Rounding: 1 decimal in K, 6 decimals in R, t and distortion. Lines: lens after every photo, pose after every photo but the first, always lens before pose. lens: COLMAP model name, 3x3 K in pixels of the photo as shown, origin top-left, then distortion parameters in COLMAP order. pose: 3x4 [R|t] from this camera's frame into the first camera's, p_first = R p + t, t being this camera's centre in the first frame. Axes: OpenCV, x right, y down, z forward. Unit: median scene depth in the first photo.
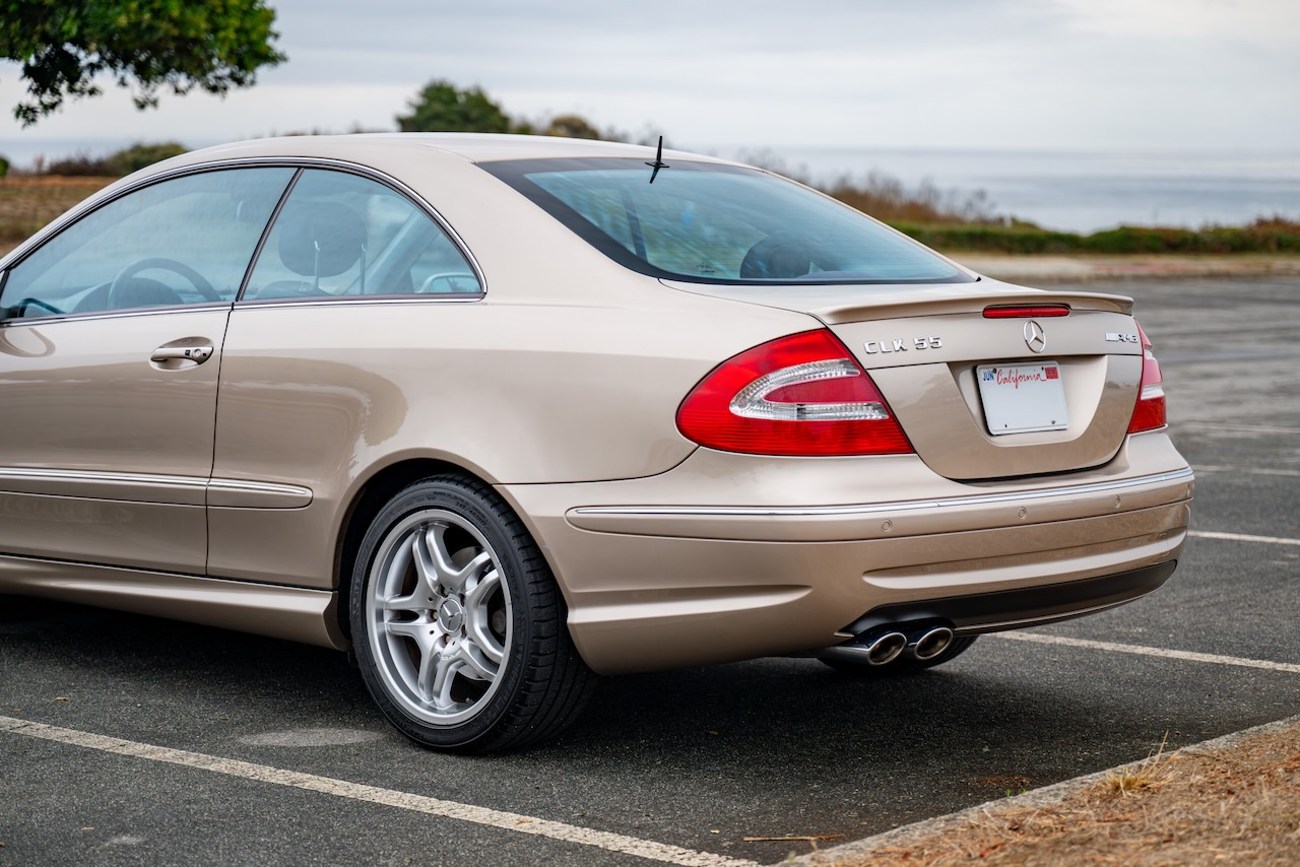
lens RADIAL K [[2731.6, 0, 650.0], [0, 2731.6, 433.5], [0, 0, 1]] dist [0.012020, -0.006918]
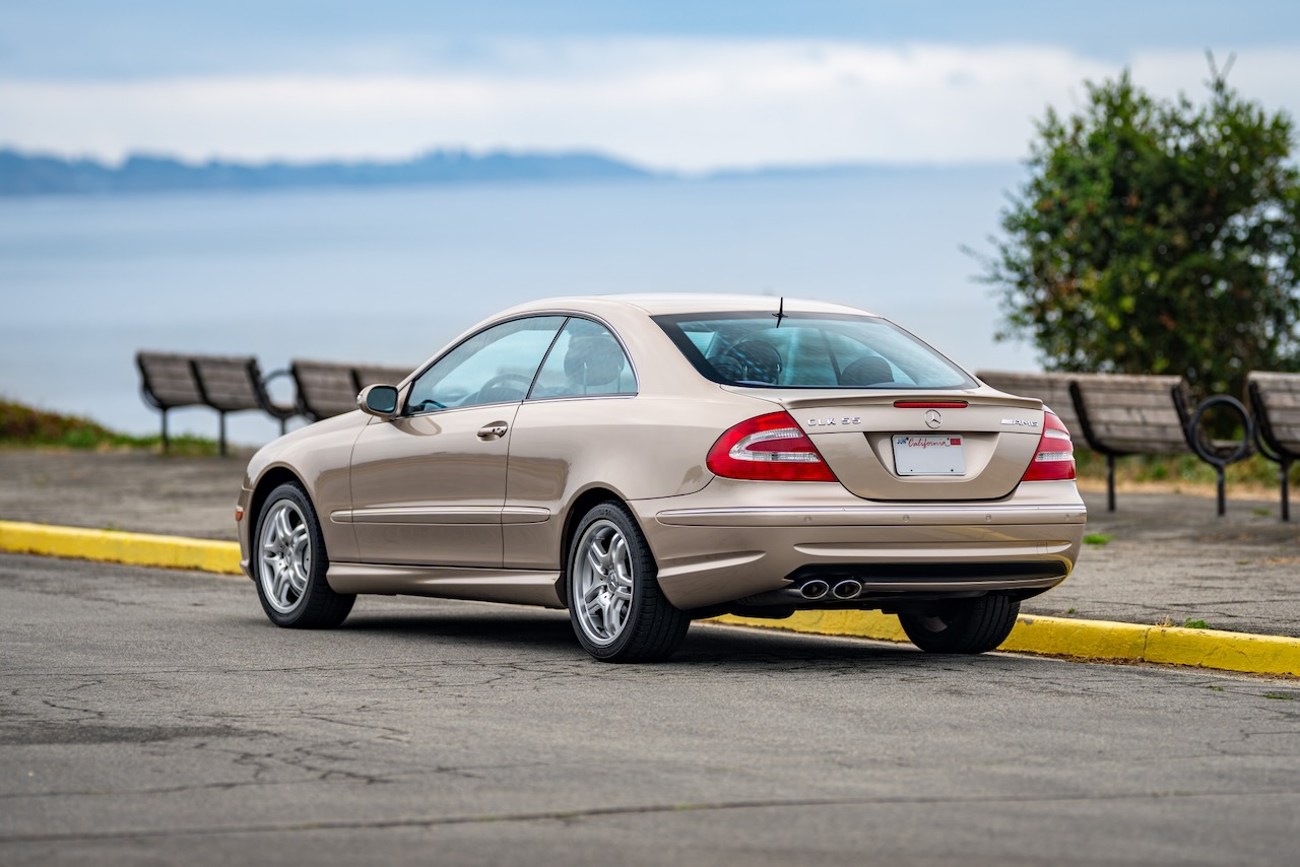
lens RADIAL K [[6005.0, 0, 650.0], [0, 6005.0, 433.5], [0, 0, 1]] dist [0.102989, 0.756061]
pose [[0.953139, 0.007115, -0.302450, 1.117363], [-0.025274, 0.998101, -0.056169, 0.190711], [0.301476, 0.061181, 0.951509, -2.652223]]
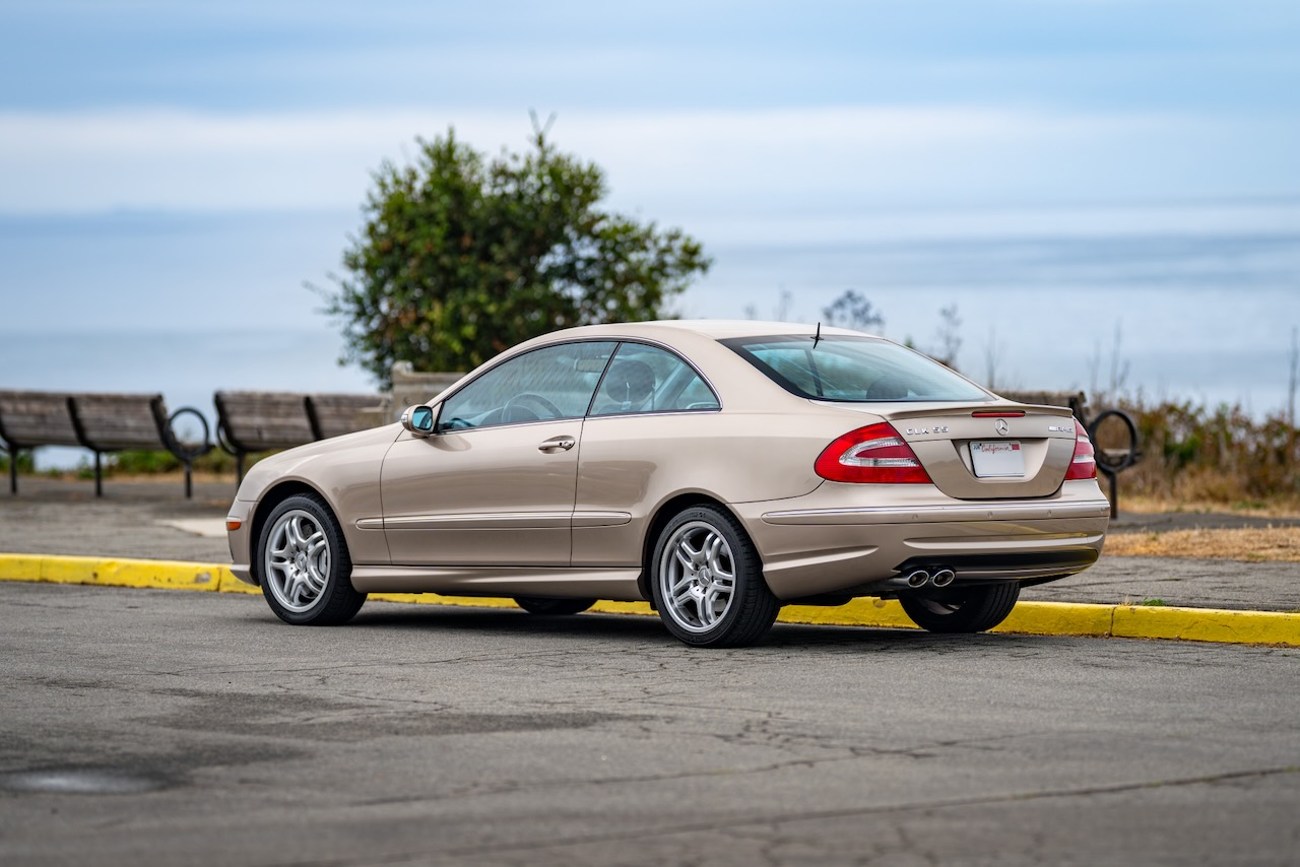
lens RADIAL K [[5201.9, 0, 650.0], [0, 5201.9, 433.5], [0, 0, 1]] dist [0.050857, 2.027683]
pose [[0.996510, -0.009350, -0.082944, 0.199768], [0.004278, 0.998121, -0.061122, 0.196464], [0.083360, 0.060554, 0.994678, -2.736710]]
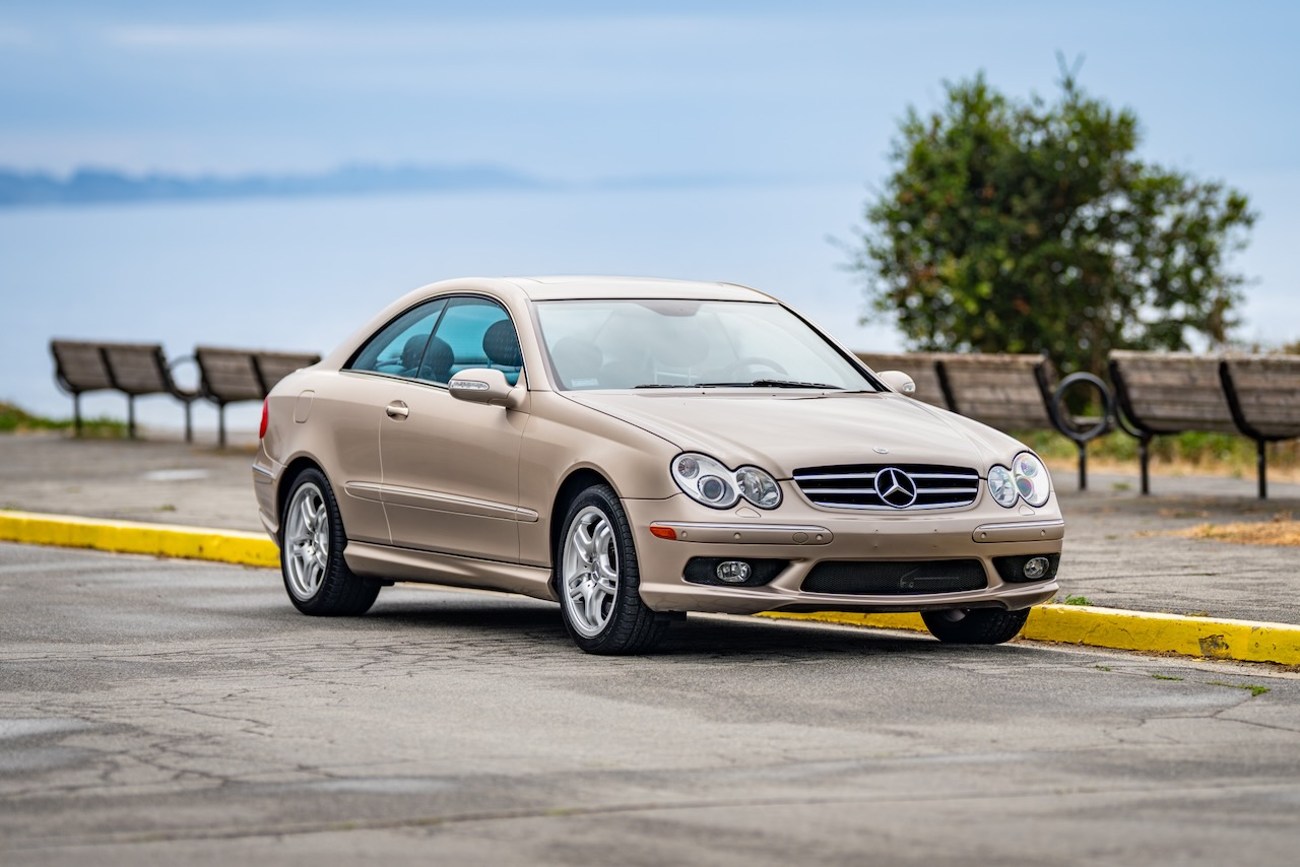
lens RADIAL K [[5342.4, 0, 650.0], [0, 5342.4, 433.5], [0, 0, 1]] dist [0.023655, -0.353738]
pose [[0.959059, 0.002713, -0.283194, 0.985453], [-0.018519, 0.998415, -0.053153, 0.166007], [0.282601, 0.056221, 0.957589, -2.203205]]
